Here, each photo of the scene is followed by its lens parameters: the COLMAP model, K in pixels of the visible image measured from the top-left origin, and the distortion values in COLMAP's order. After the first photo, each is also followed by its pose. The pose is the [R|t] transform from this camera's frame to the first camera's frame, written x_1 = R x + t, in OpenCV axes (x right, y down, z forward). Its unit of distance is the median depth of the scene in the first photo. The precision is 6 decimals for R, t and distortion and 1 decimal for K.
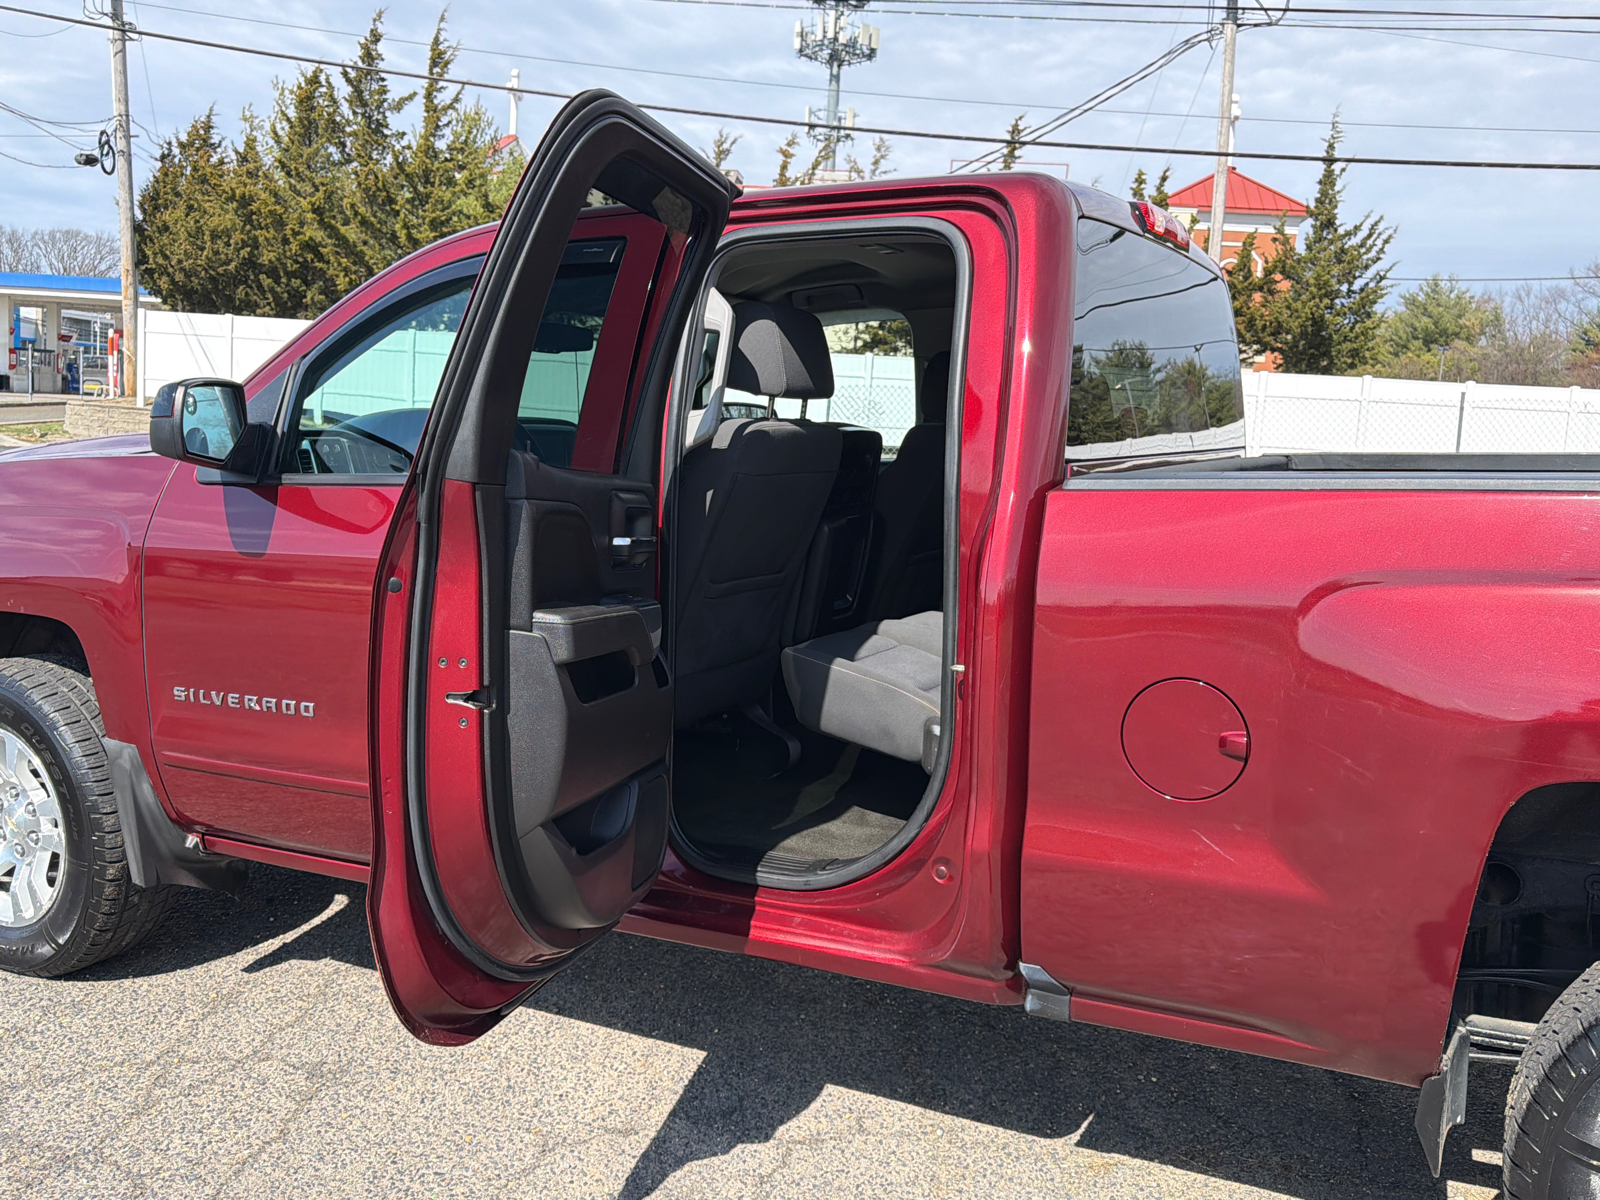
lens RADIAL K [[1401.9, 0, 809.4], [0, 1401.9, 611.1], [0, 0, 1]] dist [0.070508, -0.118433]
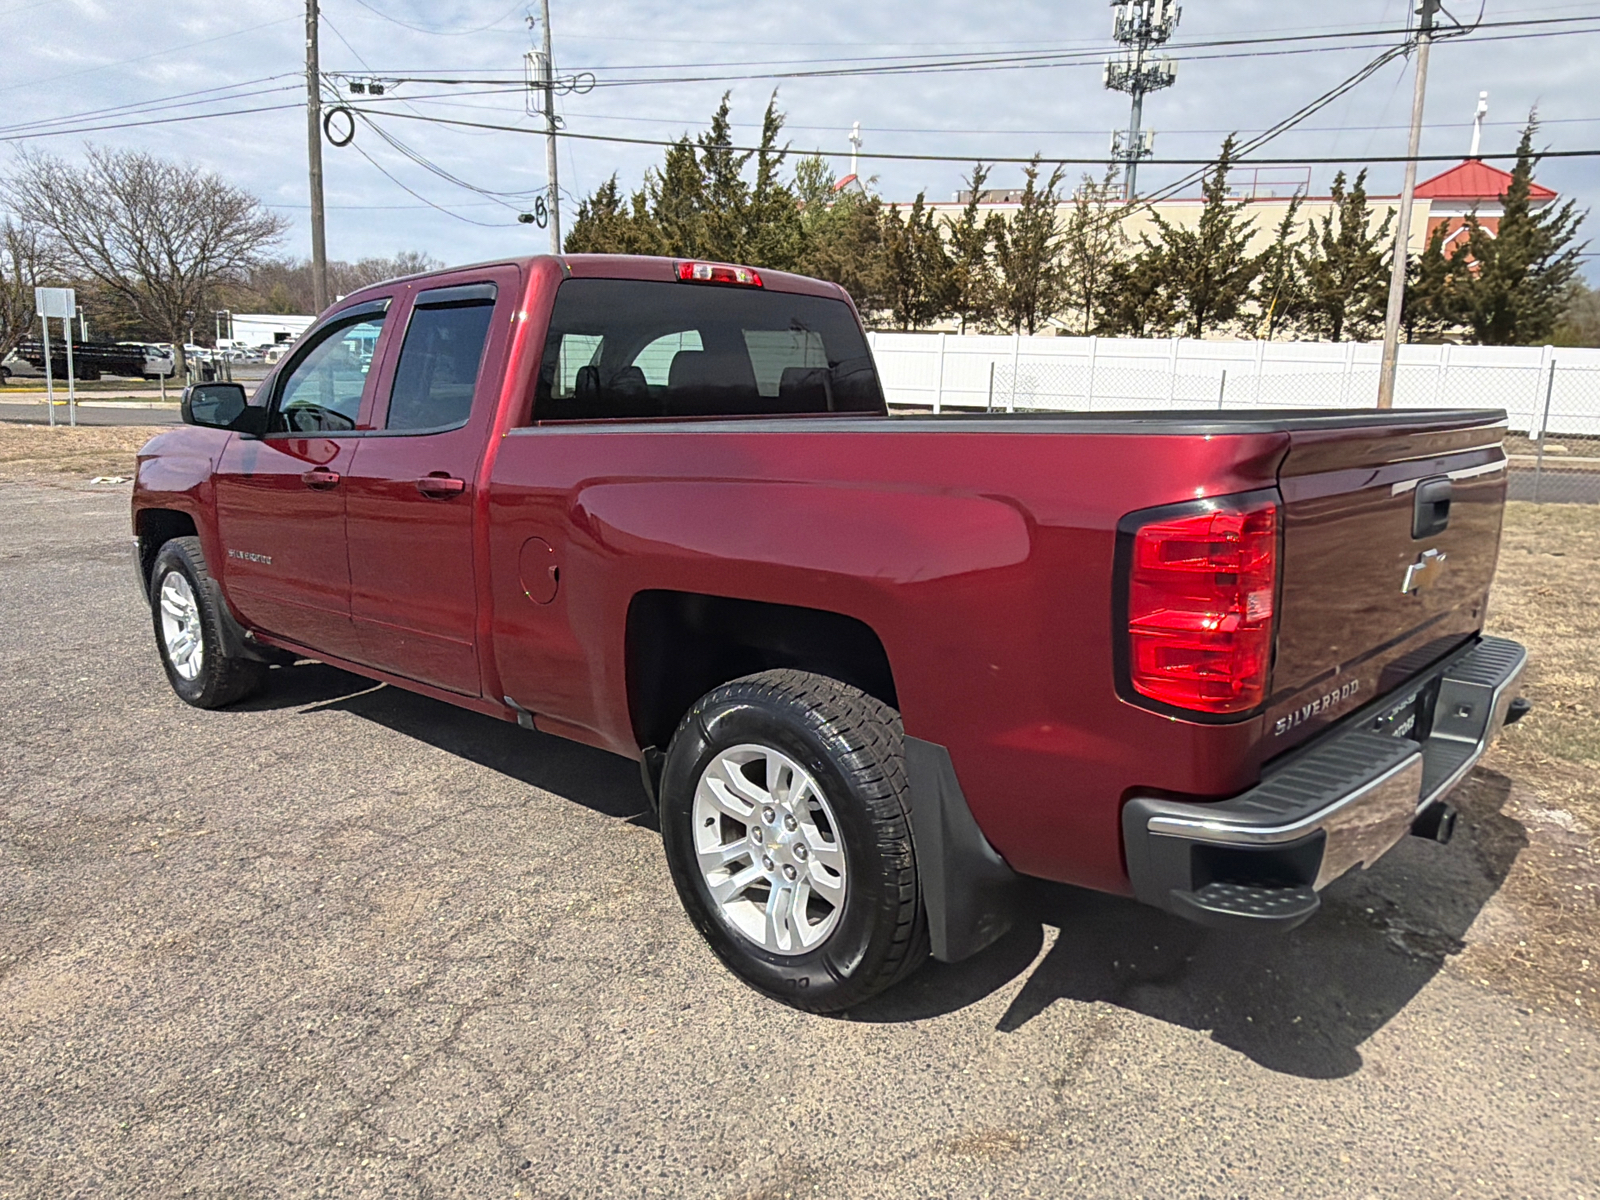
lens RADIAL K [[1131.8, 0, 797.7], [0, 1131.8, 587.5], [0, 0, 1]] dist [0.013701, -0.024380]
pose [[0.960449, 0.029310, -0.276908, 0.073568], [-0.020193, 0.999158, 0.035720, 0.003966], [0.277721, -0.028716, 0.960232, -0.023674]]
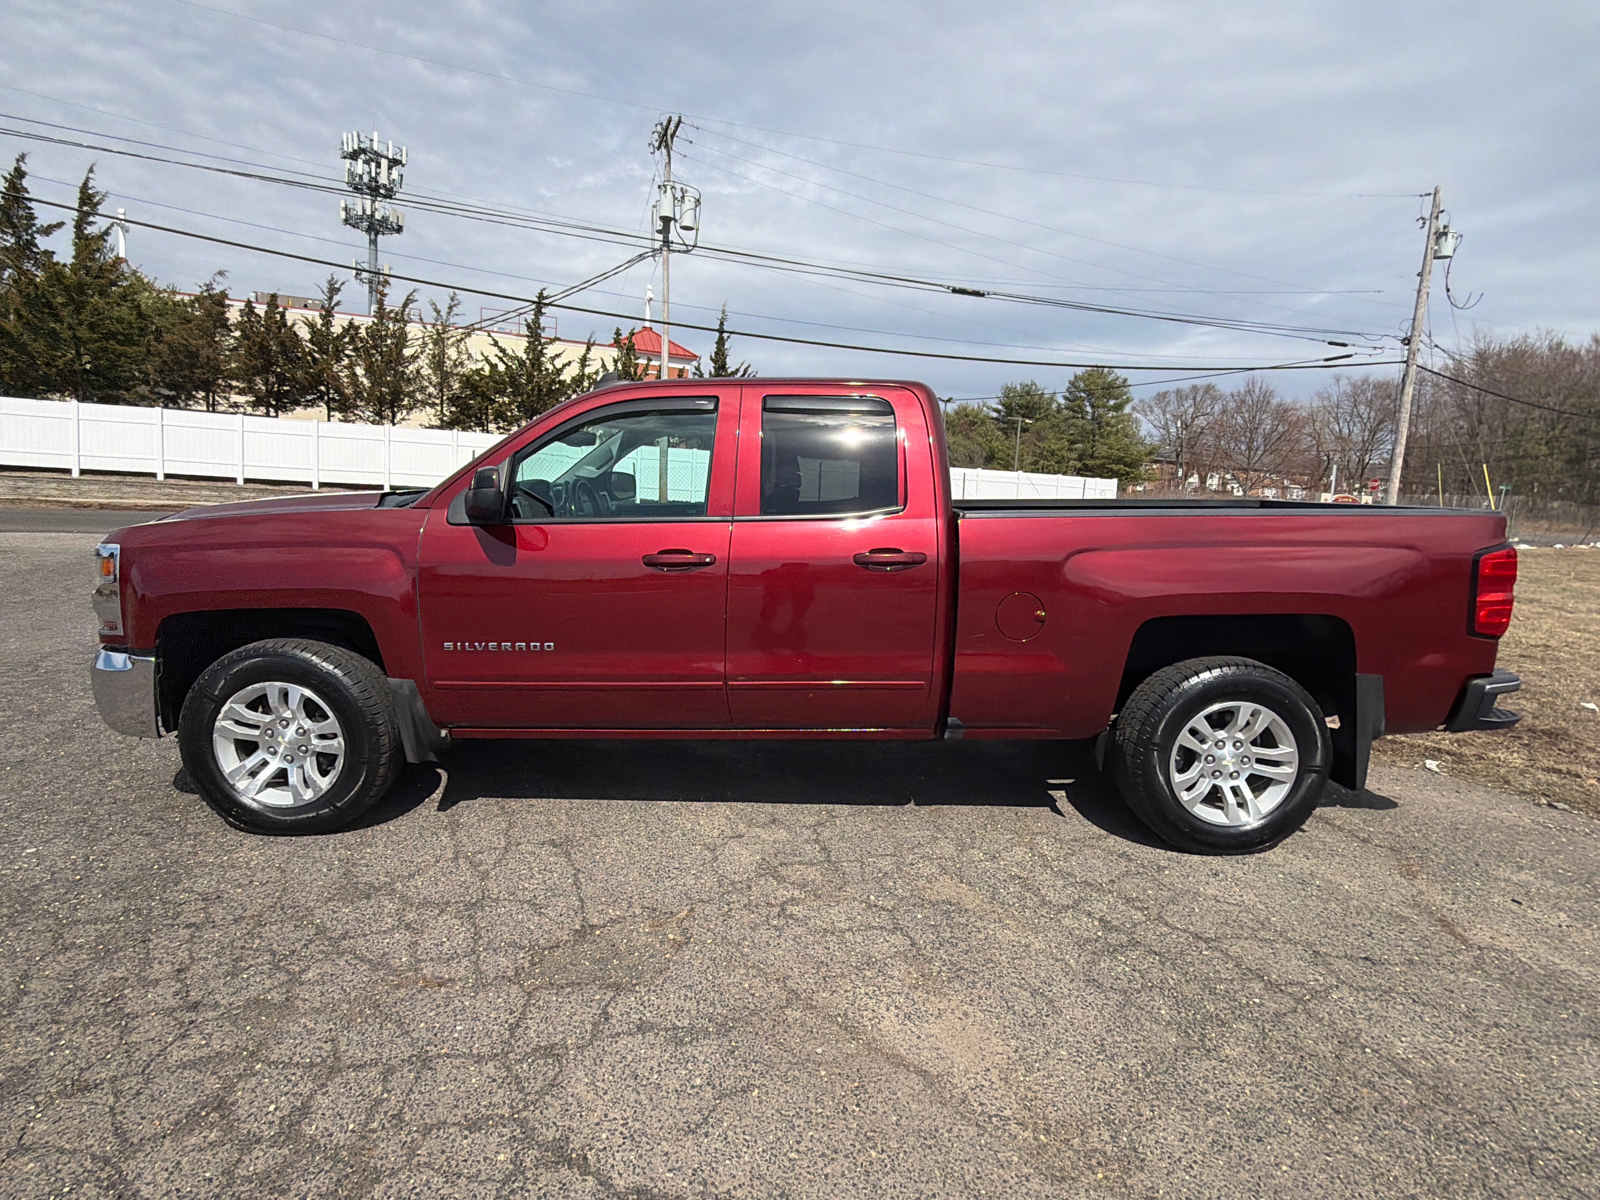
lens RADIAL K [[854.9, 0, 798.6], [0, 854.9, 597.1], [0, 0, 1]] dist [0.003583, -0.001170]
pose [[0.889026, -0.061374, 0.453724, -0.058070], [0.057029, 0.998101, 0.023269, -0.000140], [-0.454291, 0.005189, 0.890838, -0.013272]]
